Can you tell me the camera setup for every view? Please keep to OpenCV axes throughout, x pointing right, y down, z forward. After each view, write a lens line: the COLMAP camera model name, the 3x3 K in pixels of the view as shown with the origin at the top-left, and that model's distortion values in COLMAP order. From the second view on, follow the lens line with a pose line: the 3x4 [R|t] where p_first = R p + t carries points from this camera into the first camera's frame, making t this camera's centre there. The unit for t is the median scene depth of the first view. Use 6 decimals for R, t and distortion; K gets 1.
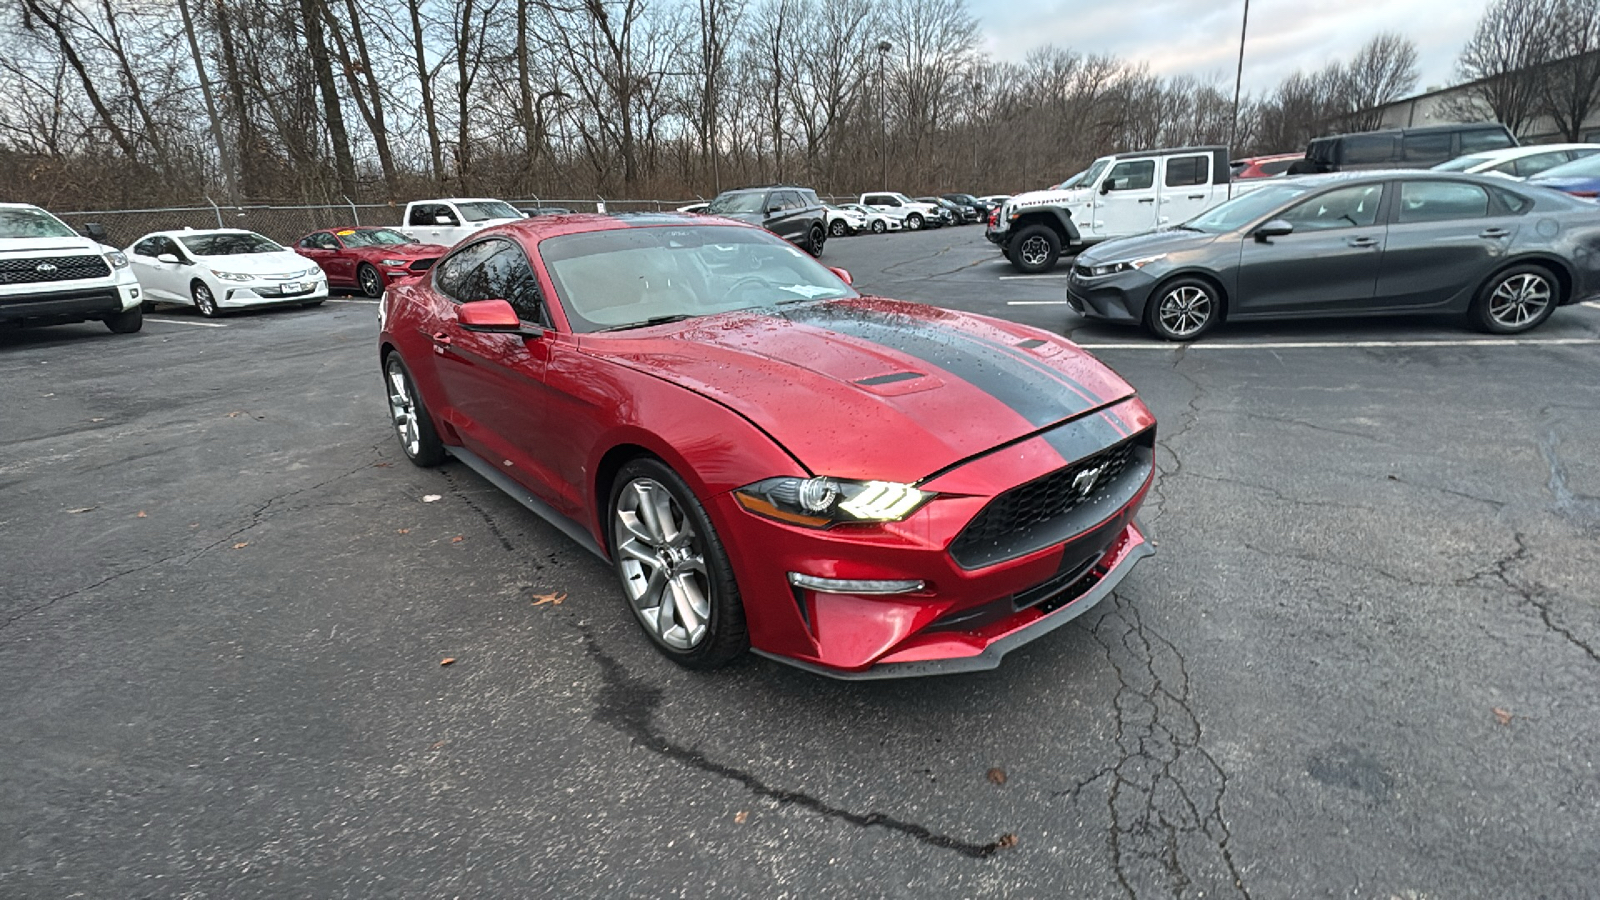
lens RADIAL K [[728.4, 0, 800.0], [0, 728.4, 450.0], [0, 0, 1]] dist [-0.002581, -0.000320]
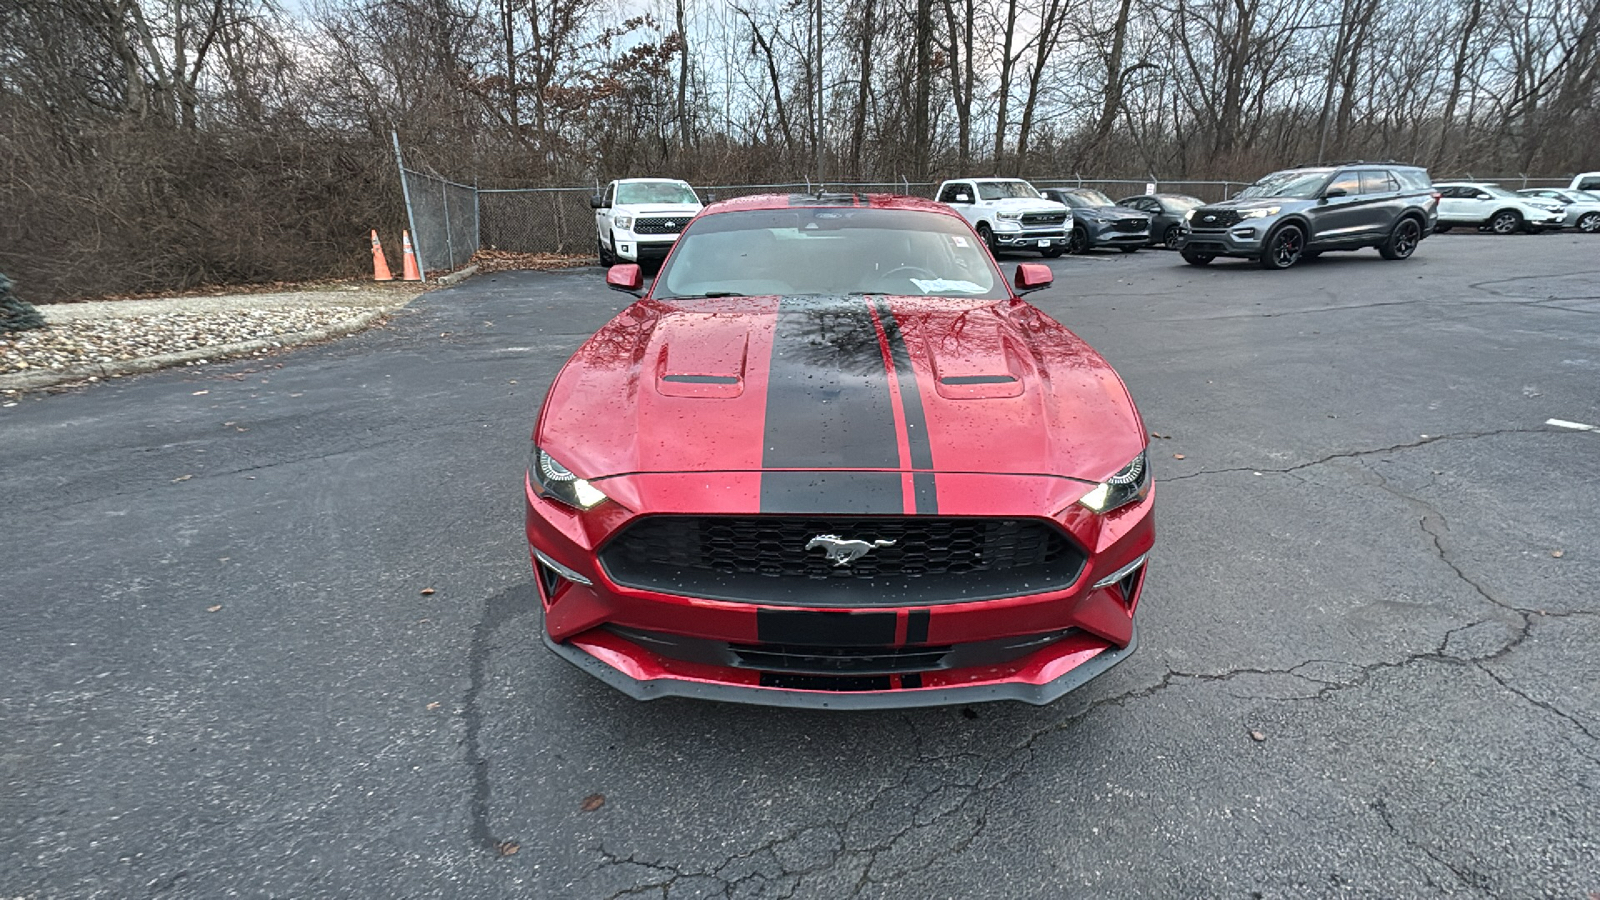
lens RADIAL K [[728.4, 0, 800.0], [0, 728.4, 450.0], [0, 0, 1]] dist [-0.002581, -0.000320]
pose [[0.730158, 0.242465, -0.638811, 0.076169], [-0.226166, 0.967983, 0.108898, -0.012366], [0.644762, 0.064965, 0.761618, 0.034021]]
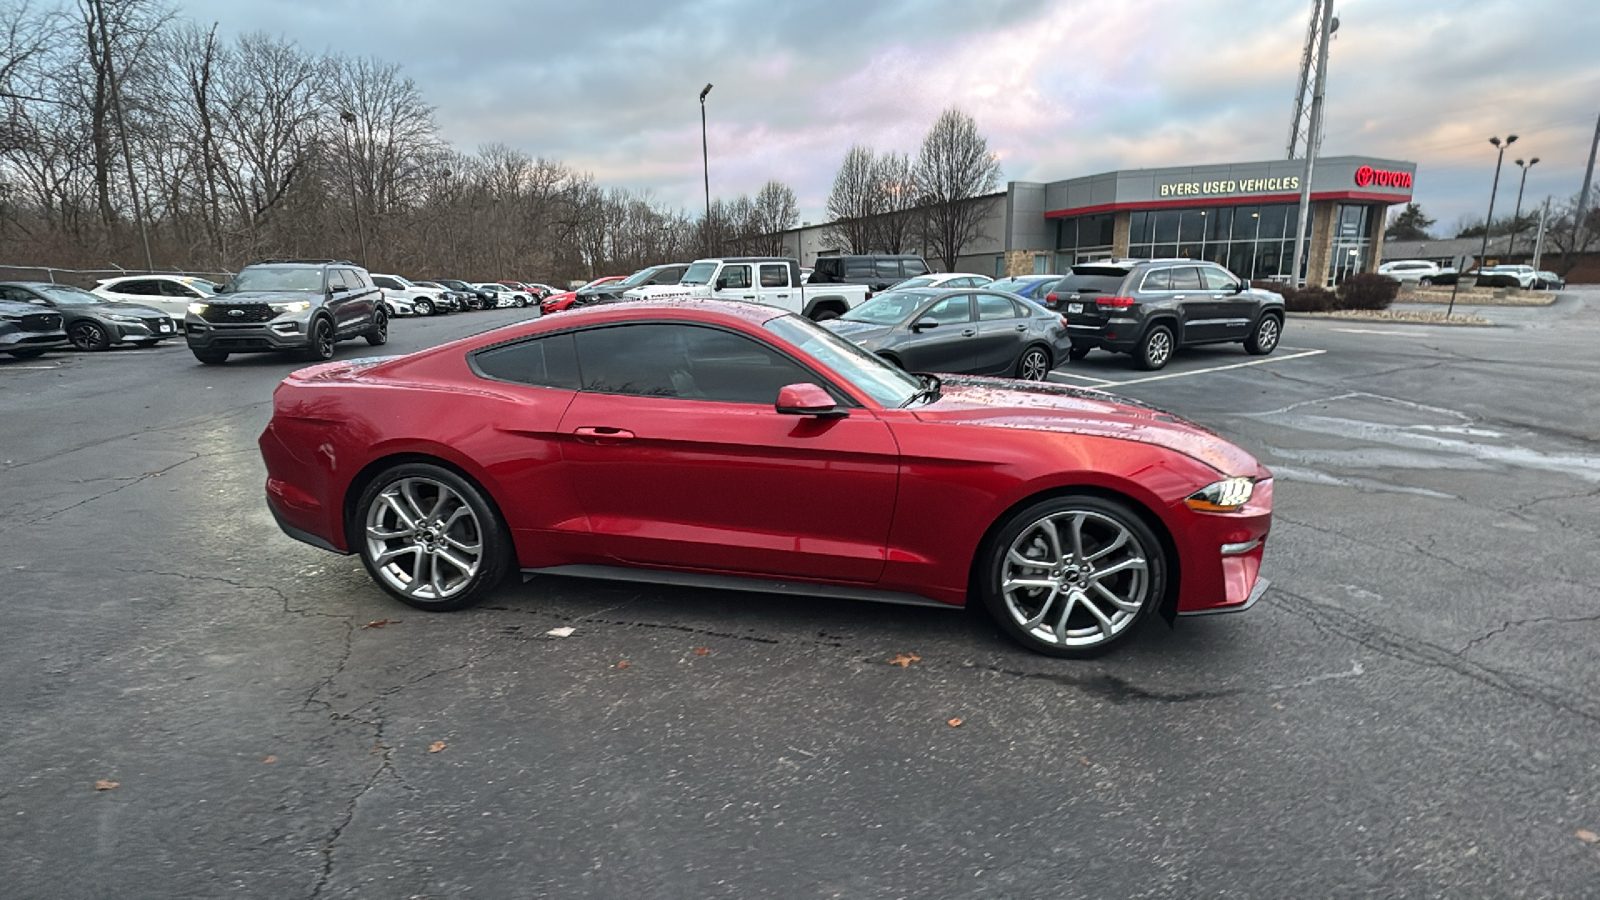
lens RADIAL K [[728.4, 0, 800.0], [0, 728.4, 450.0], [0, 0, 1]] dist [-0.002581, -0.000320]
pose [[0.761047, -0.094445, 0.641785, -0.128475], [0.167144, 0.984489, -0.053327, -0.007259], [-0.626794, 0.147855, 0.765028, 0.028921]]
